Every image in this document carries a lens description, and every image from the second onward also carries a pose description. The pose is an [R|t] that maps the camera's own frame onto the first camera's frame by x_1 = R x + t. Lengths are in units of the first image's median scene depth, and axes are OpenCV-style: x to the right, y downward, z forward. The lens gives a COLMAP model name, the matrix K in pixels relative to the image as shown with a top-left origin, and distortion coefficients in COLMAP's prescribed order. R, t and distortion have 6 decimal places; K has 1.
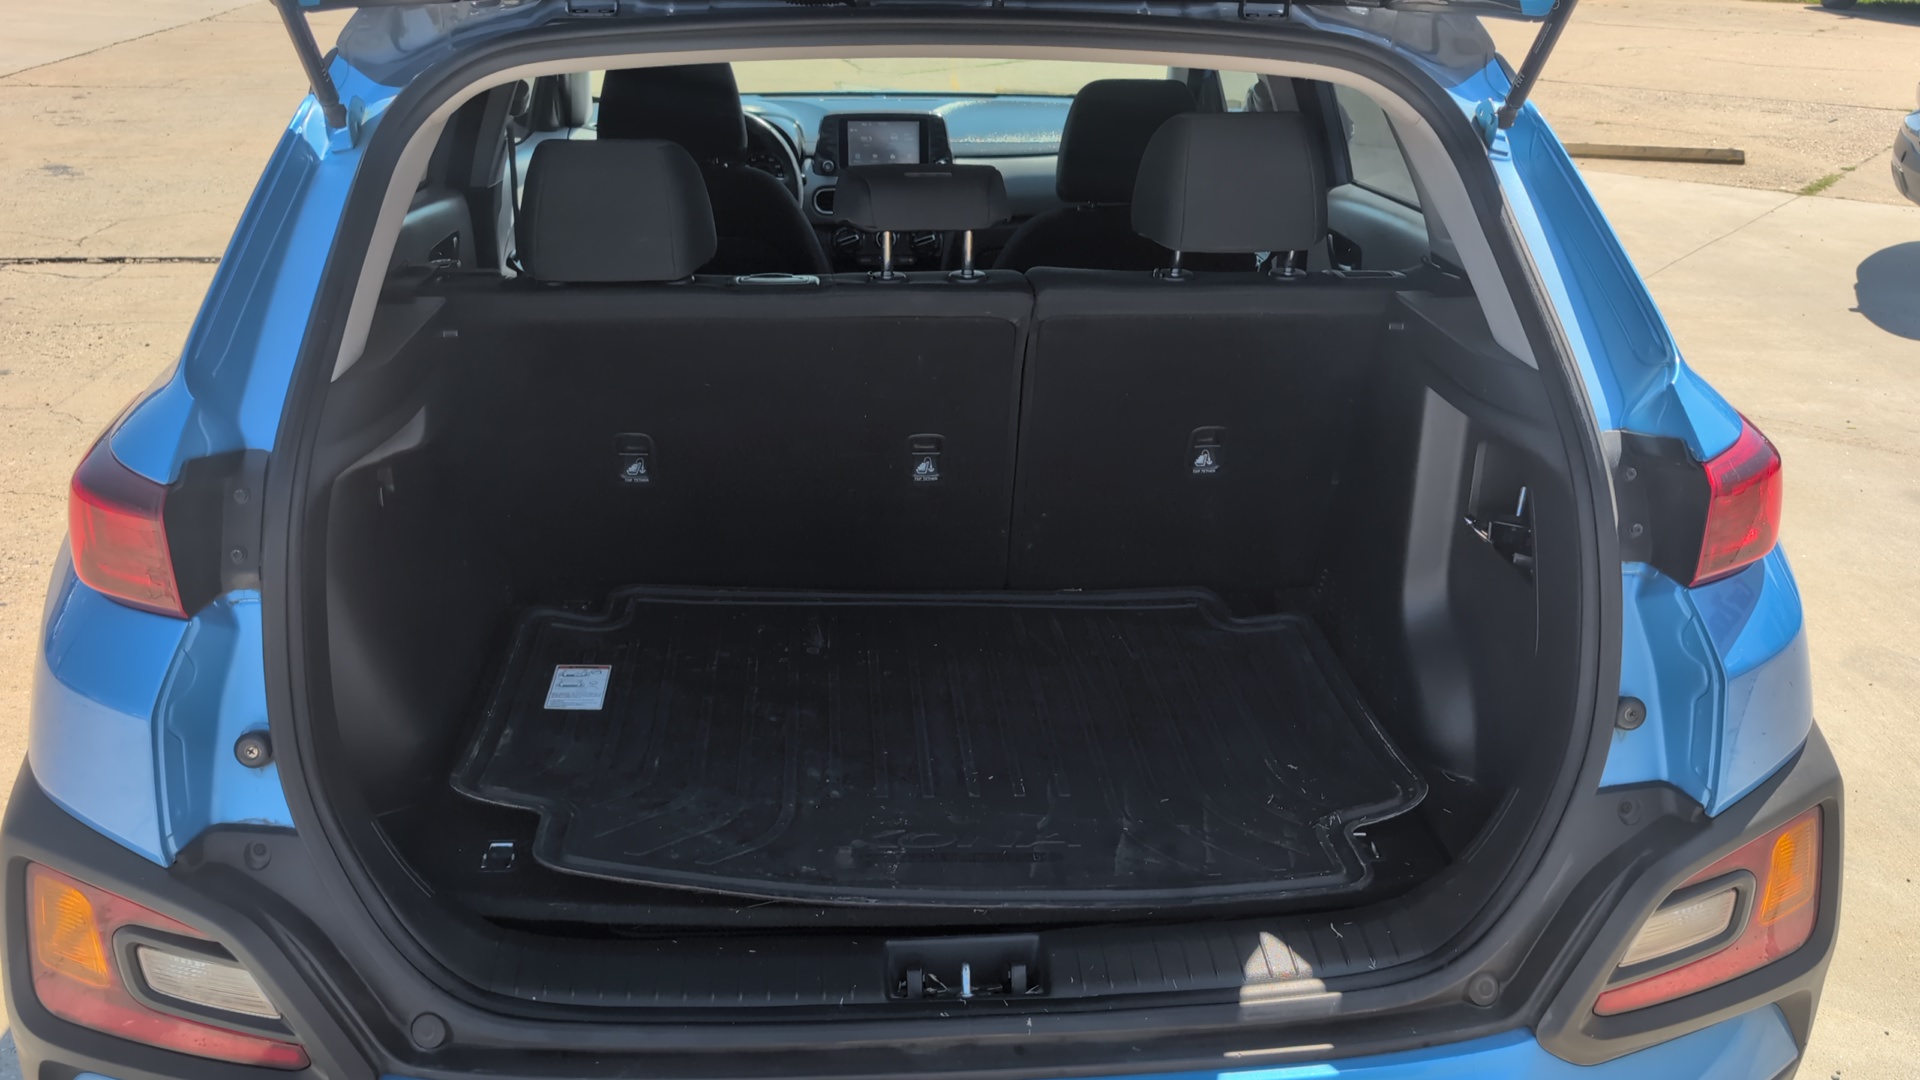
lens RADIAL K [[1587.1, 0, 967.3], [0, 1587.1, 547.4], [0, 0, 1]] dist [0.010963, -0.013659]
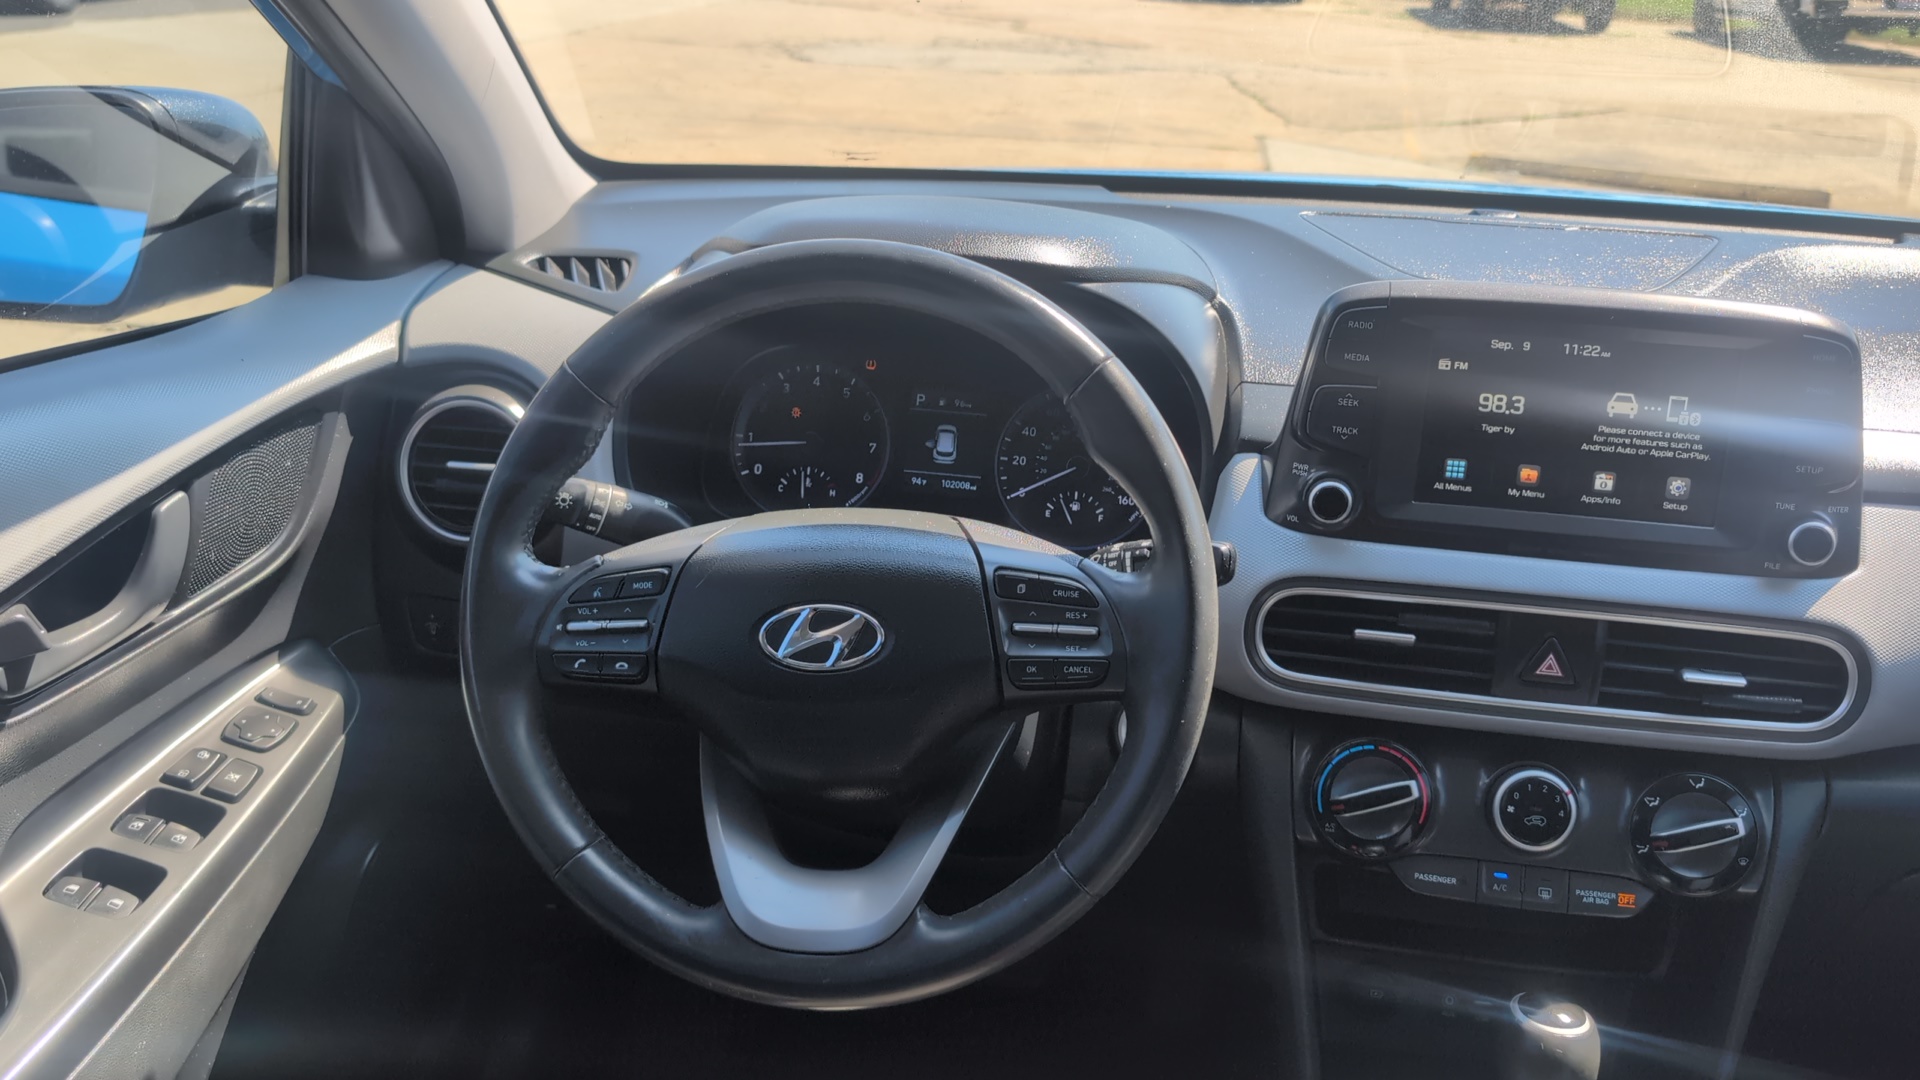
lens RADIAL K [[1587.1, 0, 967.3], [0, 1587.1, 547.4], [0, 0, 1]] dist [0.010963, -0.013659]
pose [[0.966734, 0.114204, -0.228875, -0.084179], [-0.120656, 0.992591, -0.014350, -0.221104], [0.225540, 0.041487, 0.973350, 0.742027]]
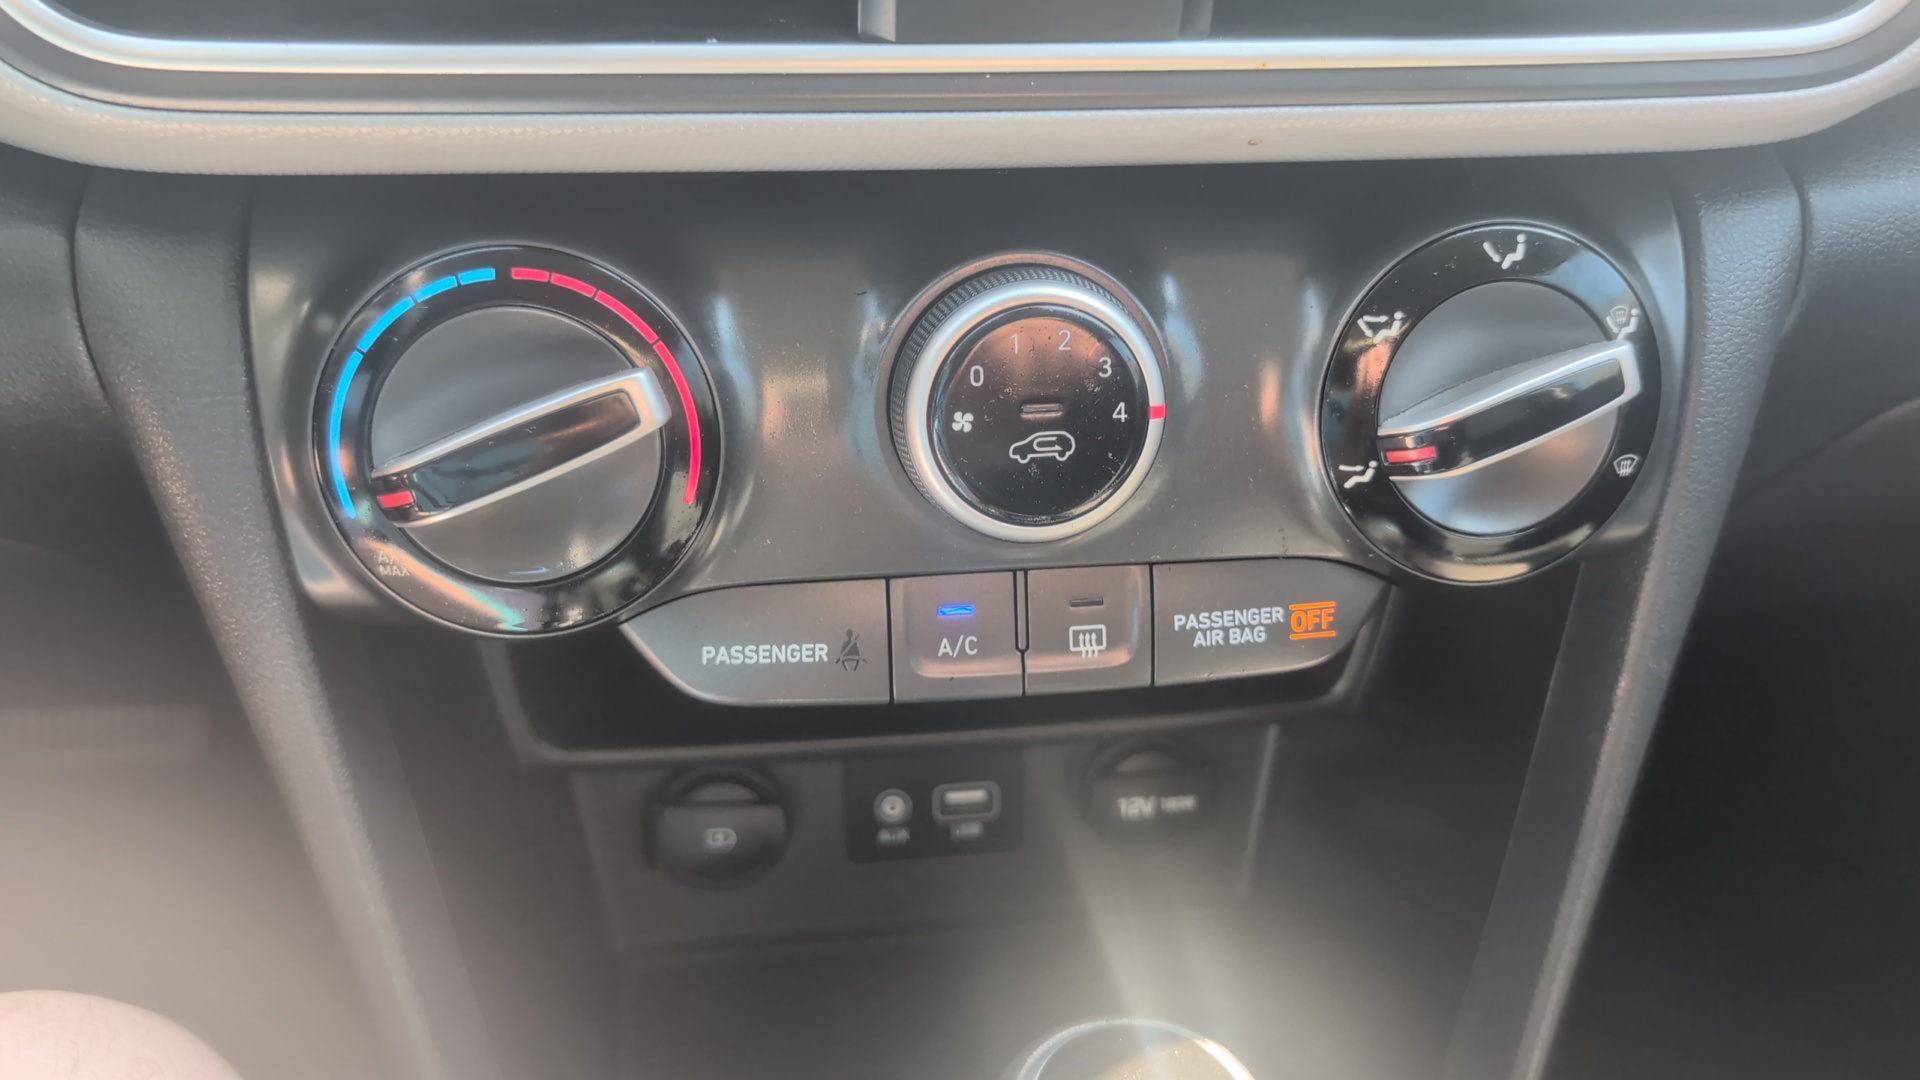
lens RADIAL K [[1587.1, 0, 967.3], [0, 1587.1, 547.4], [0, 0, 1]] dist [0.010963, -0.013659]
pose [[0.998787, 0.005403, 0.048952, -0.058499], [-0.019779, 0.954289, 0.298231, -0.211334], [-0.045103, -0.298838, 0.953238, 0.925387]]
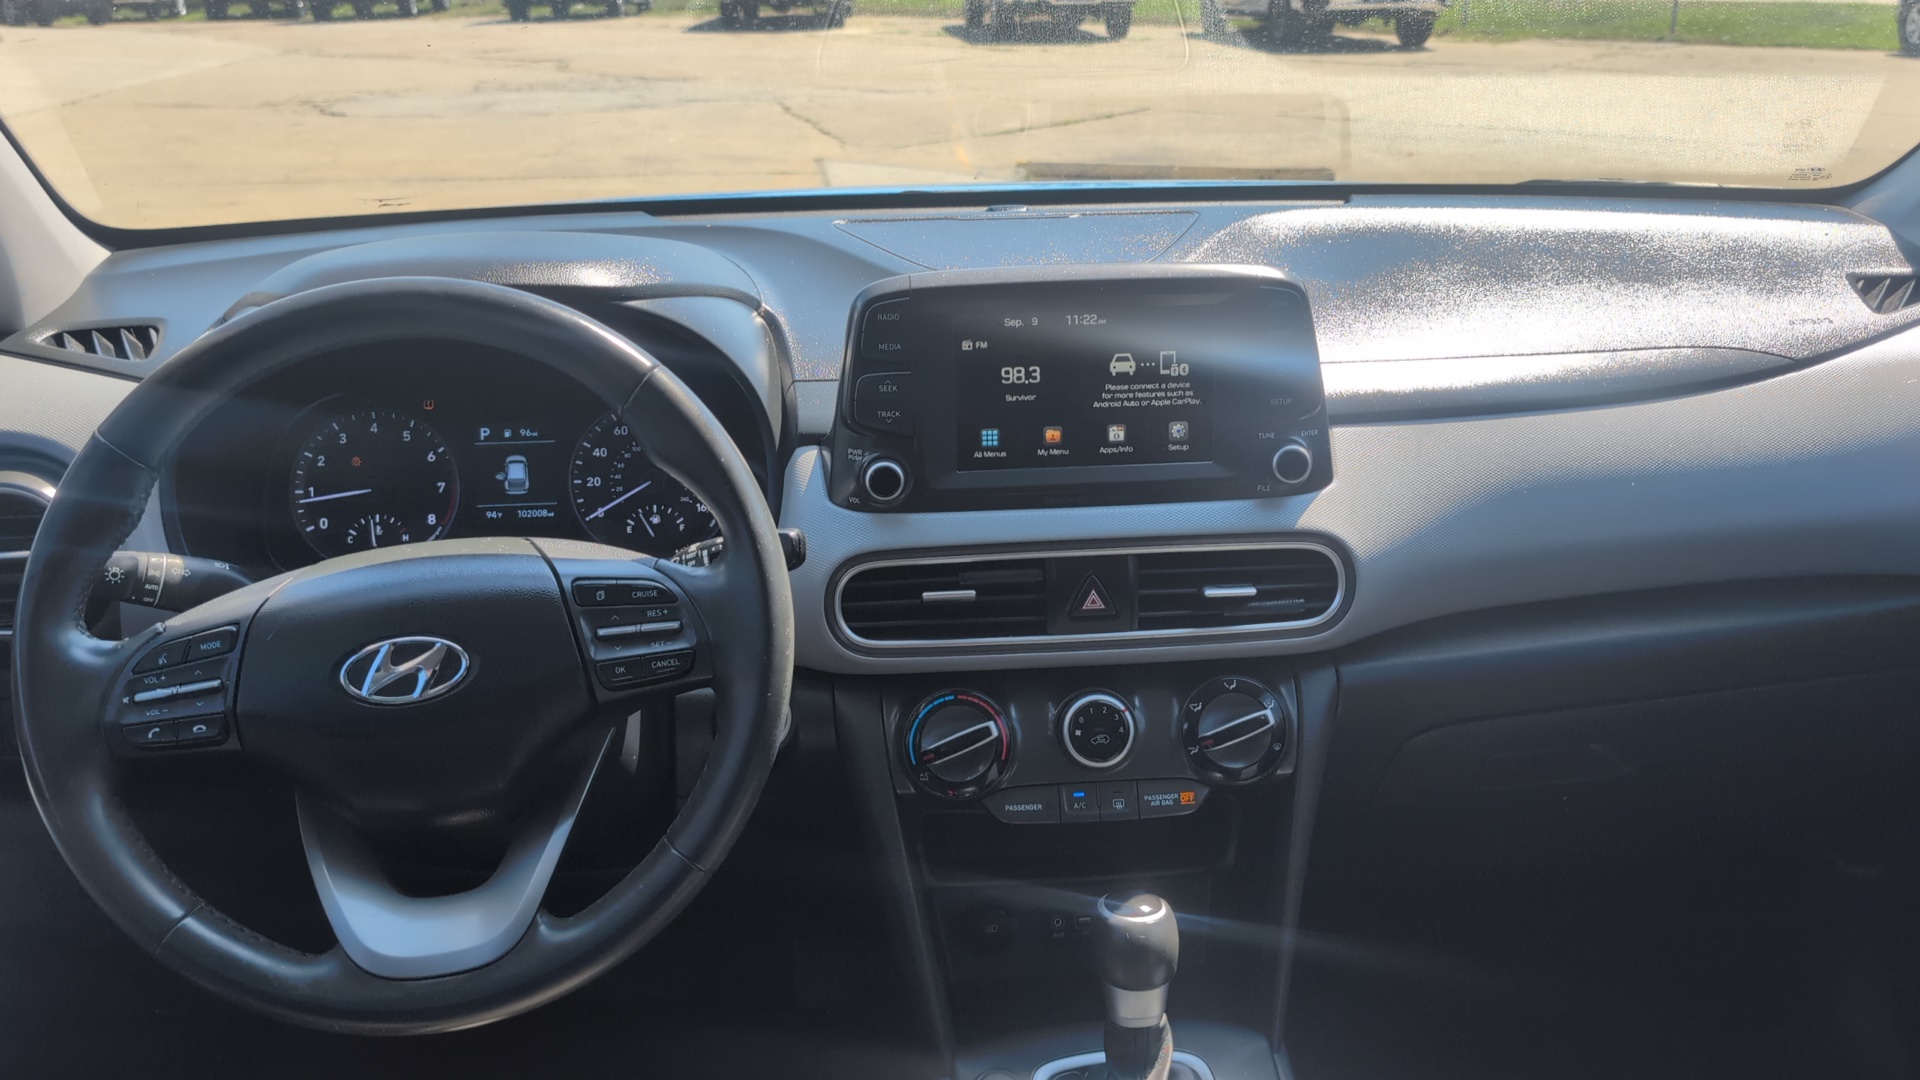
lens RADIAL K [[1587.1, 0, 967.3], [0, 1587.1, 547.4], [0, 0, 1]] dist [0.010963, -0.013659]
pose [[0.999729, -0.023294, -0.000076, -0.073144], [0.023270, 0.998814, -0.042762, -0.215547], [0.001072, 0.042749, 0.999085, 0.727198]]
